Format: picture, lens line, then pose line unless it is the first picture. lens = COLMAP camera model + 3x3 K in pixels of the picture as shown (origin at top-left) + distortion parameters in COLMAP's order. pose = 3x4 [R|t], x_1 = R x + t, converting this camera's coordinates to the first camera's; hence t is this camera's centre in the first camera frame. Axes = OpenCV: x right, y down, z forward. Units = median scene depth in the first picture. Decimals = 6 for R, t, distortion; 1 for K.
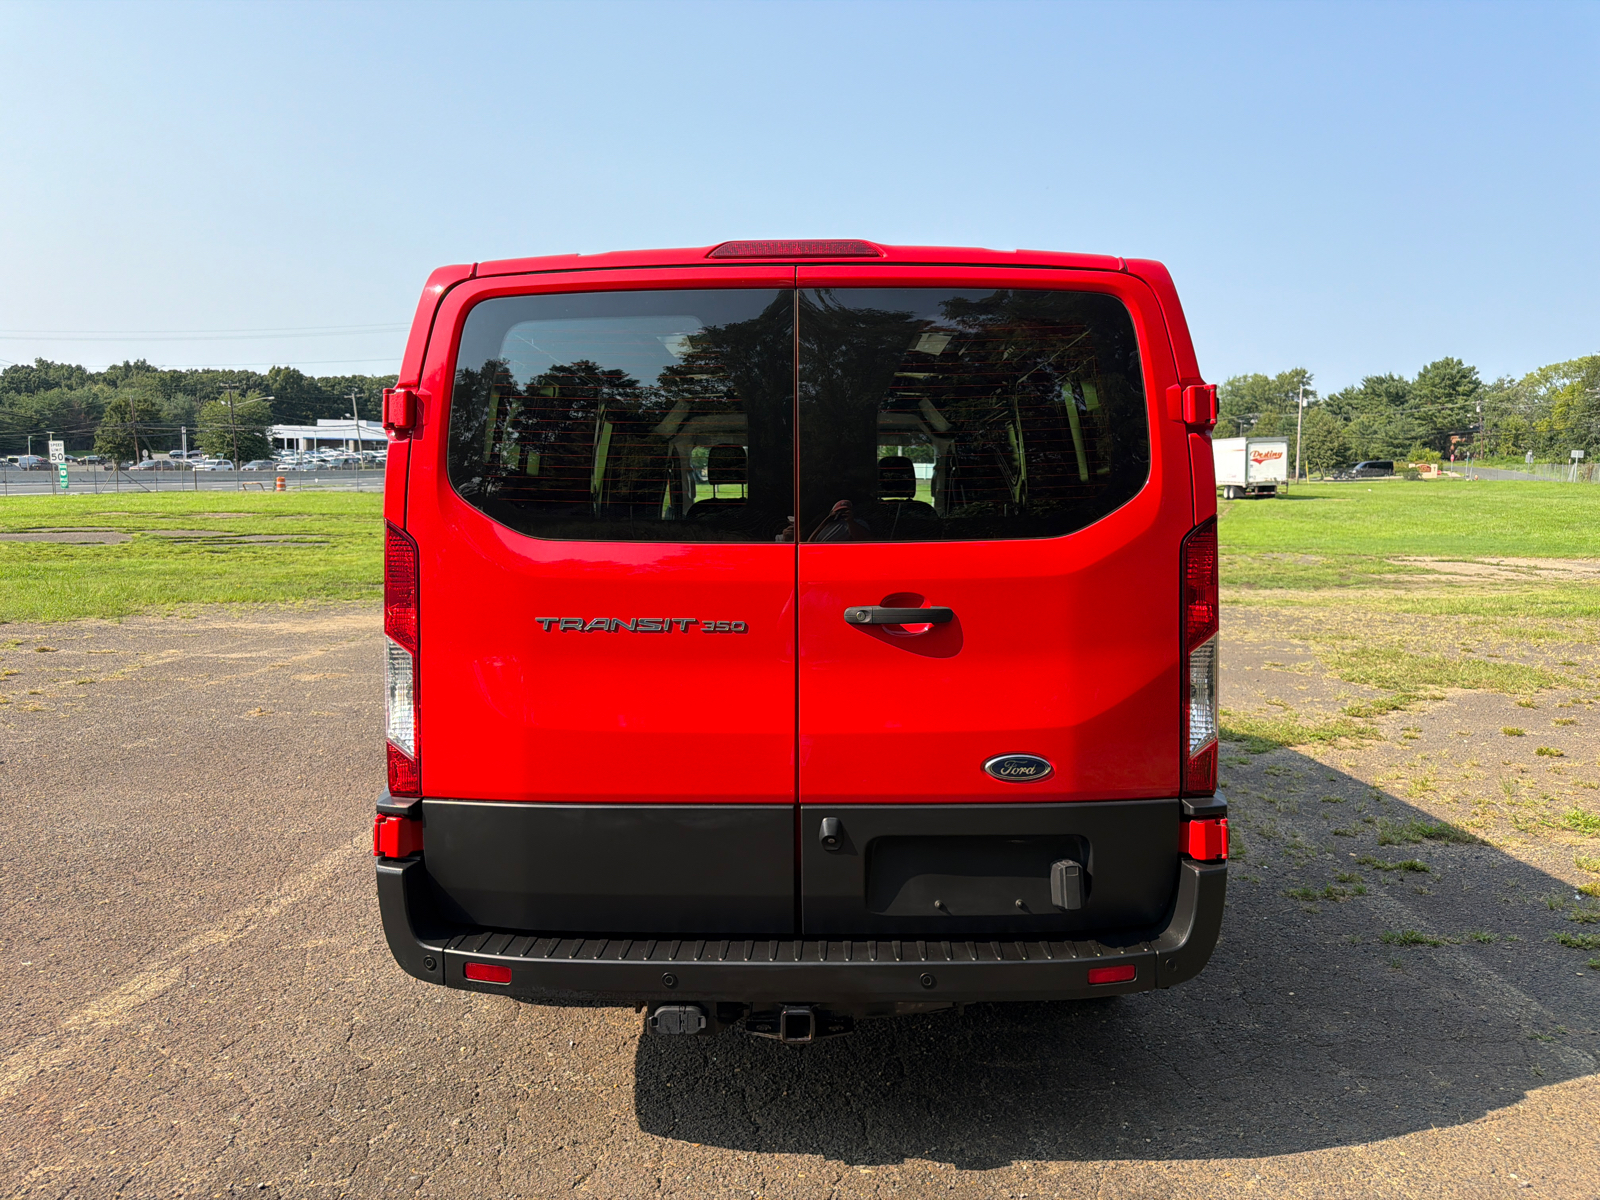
lens RADIAL K [[1140.4, 0, 804.3], [0, 1140.4, 578.2], [0, 0, 1]] dist [-0.000095, -0.005168]
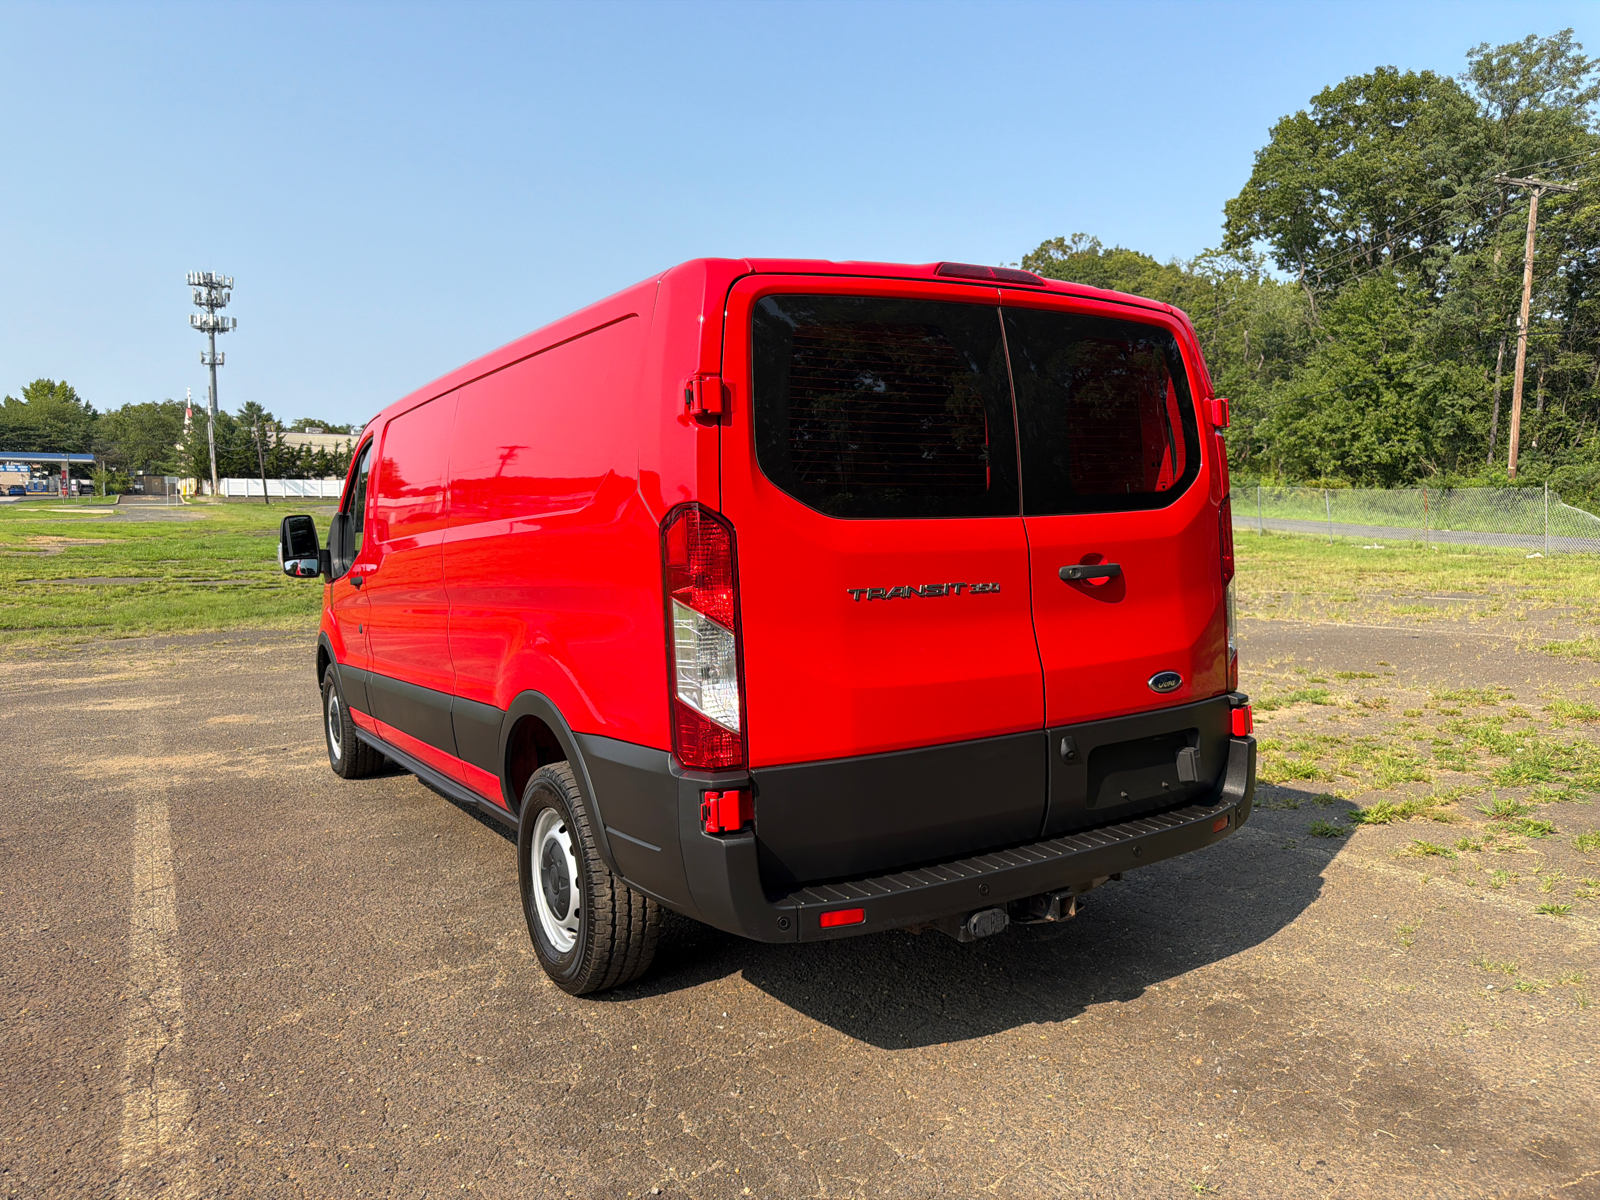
lens RADIAL K [[1140.4, 0, 804.3], [0, 1140.4, 578.2], [0, 0, 1]] dist [-0.000095, -0.005168]
pose [[0.838521, -0.047541, 0.542792, -0.841820], [0.056491, 0.998403, 0.000179, 0.021245], [-0.541933, 0.030513, 0.839867, 0.101568]]
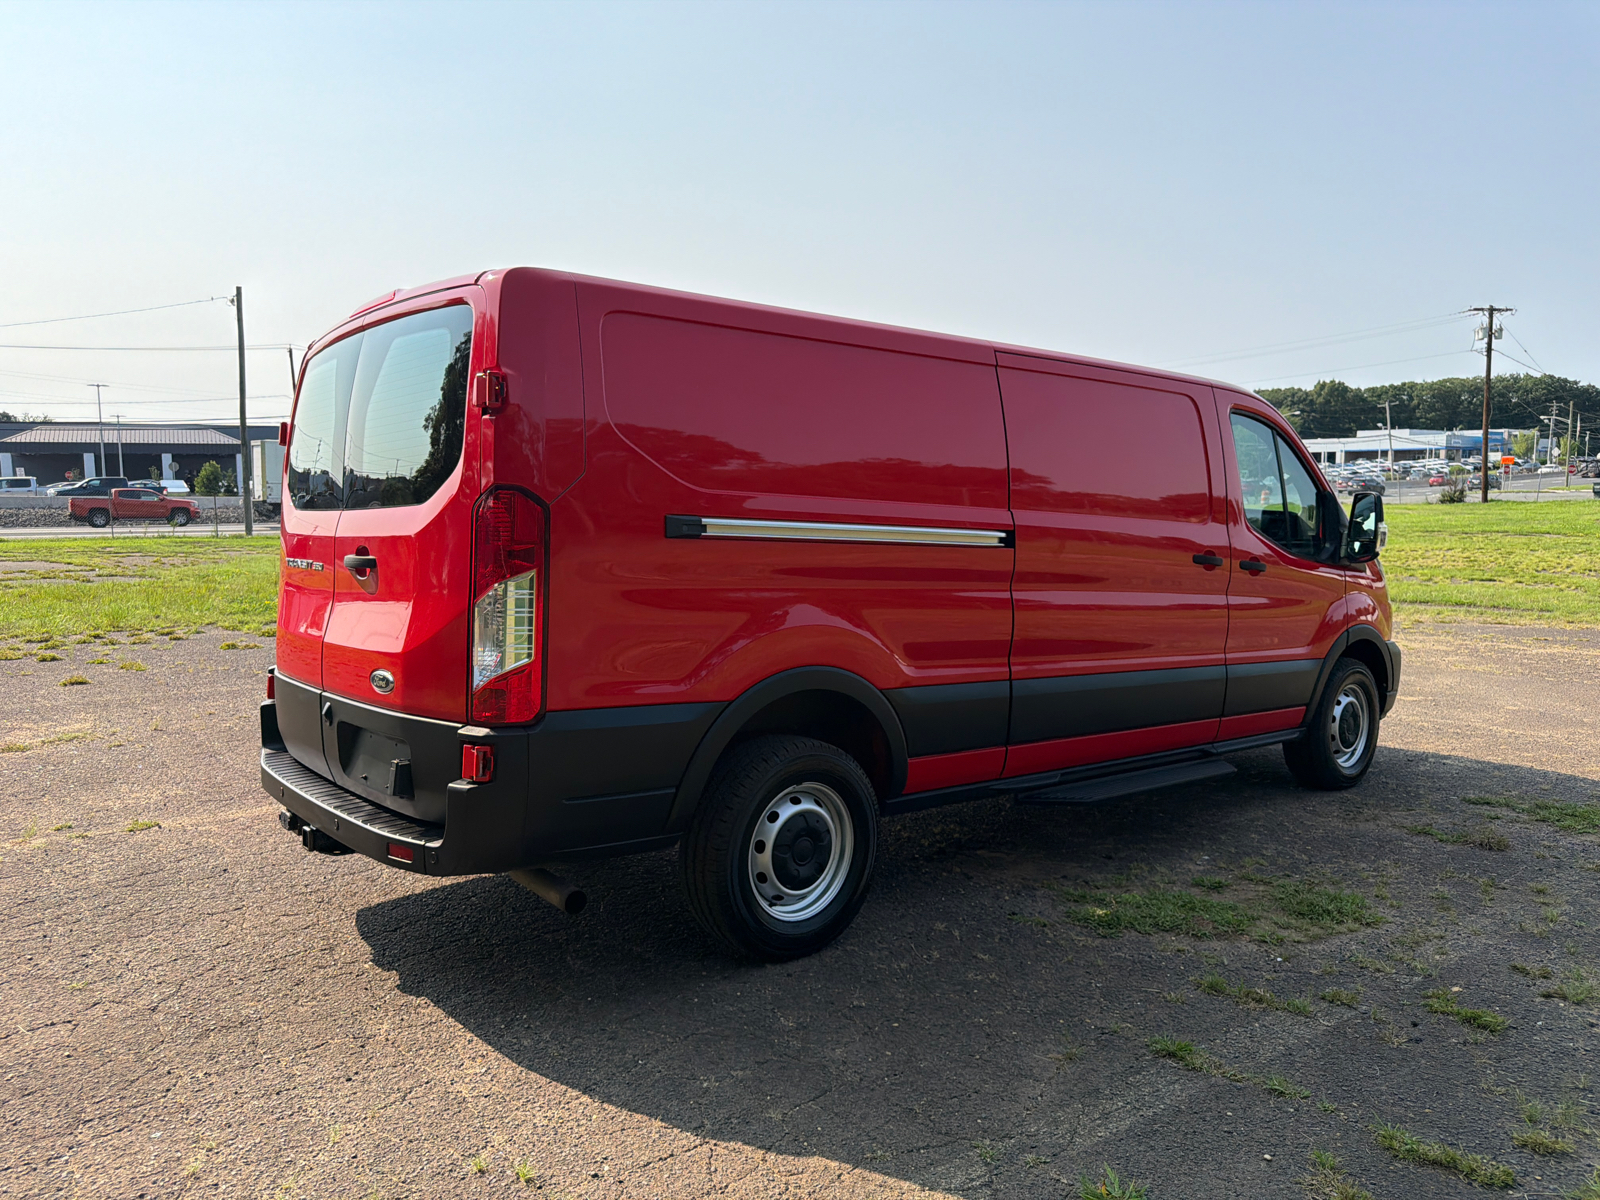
lens RADIAL K [[1140.4, 0, 804.3], [0, 1140.4, 578.2], [0, 0, 1]] dist [-0.000095, -0.005168]
pose [[0.654465, 0.035755, -0.755247, 1.426095], [-0.044849, 0.998958, 0.008429, 0.013860], [0.754761, 0.028356, 0.655387, 0.478914]]
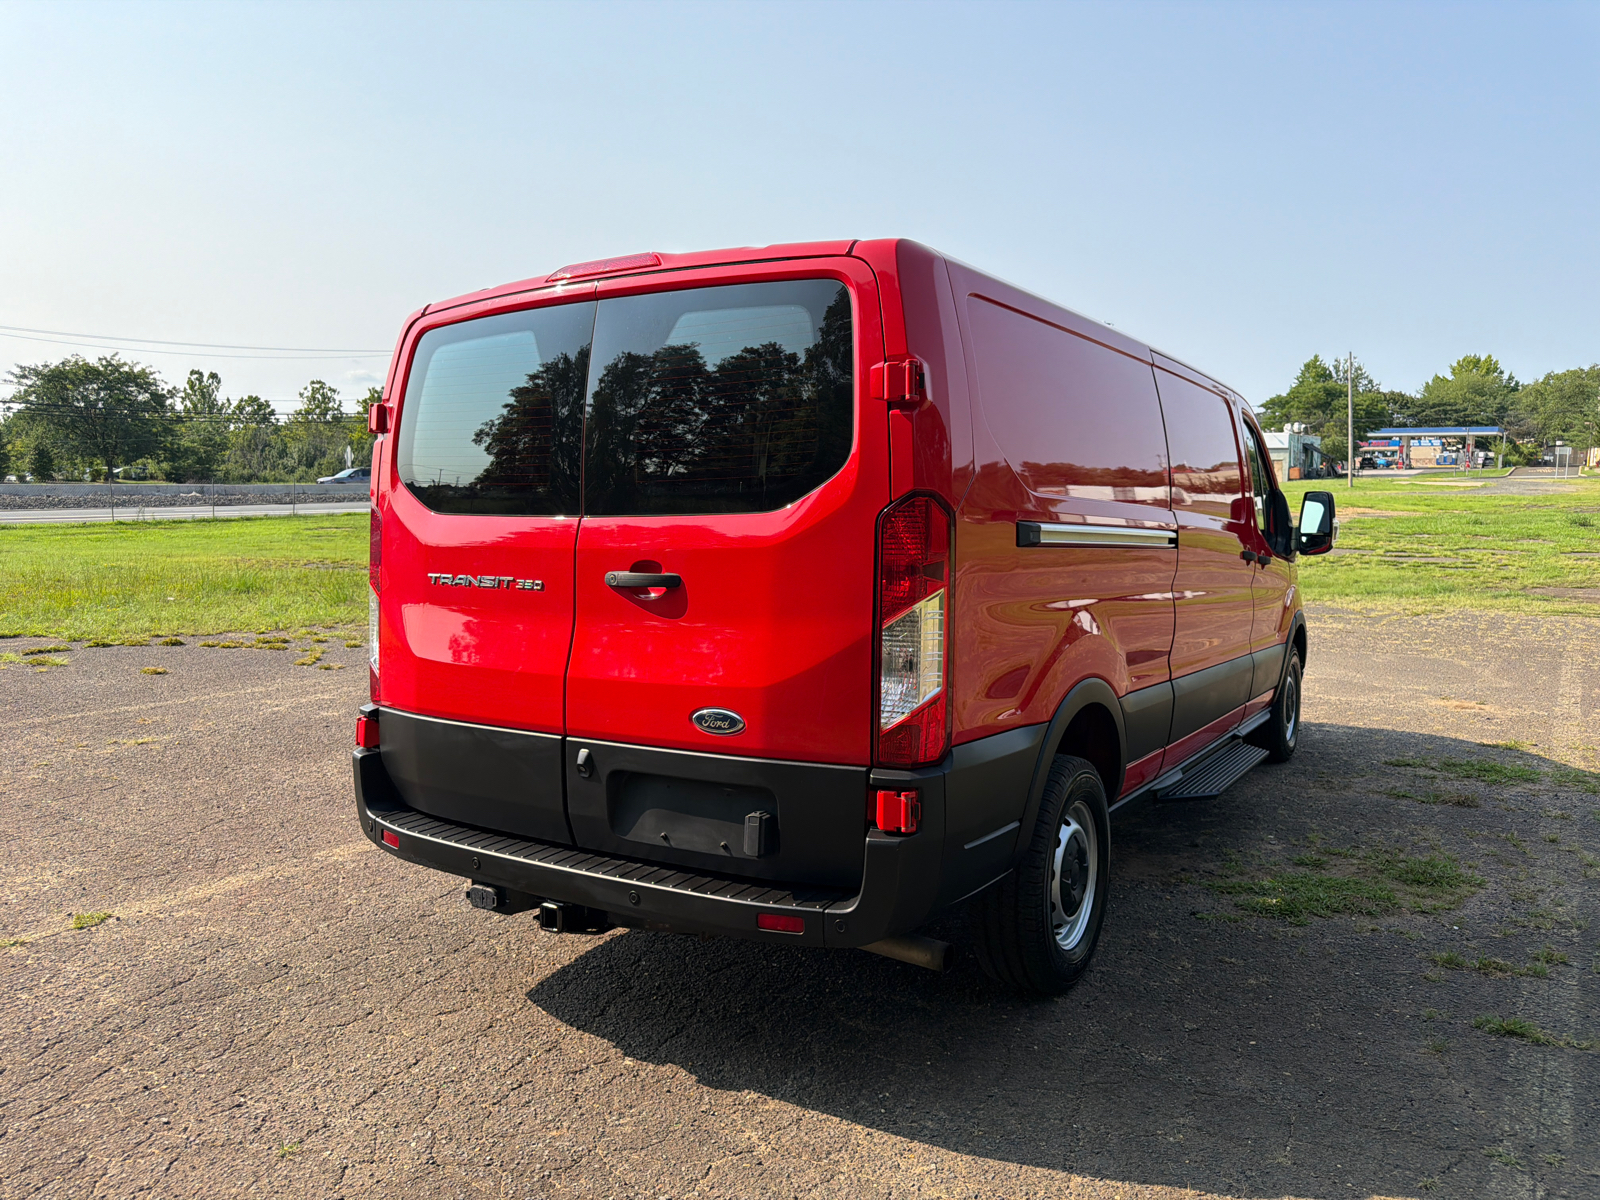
lens RADIAL K [[1140.4, 0, 804.3], [0, 1140.4, 578.2], [0, 0, 1]] dist [-0.000095, -0.005168]
pose [[0.857701, 0.028687, -0.513349, 0.780344], [-0.028889, 0.999554, 0.007589, 0.016727], [0.513337, 0.008321, 0.858147, 0.097845]]
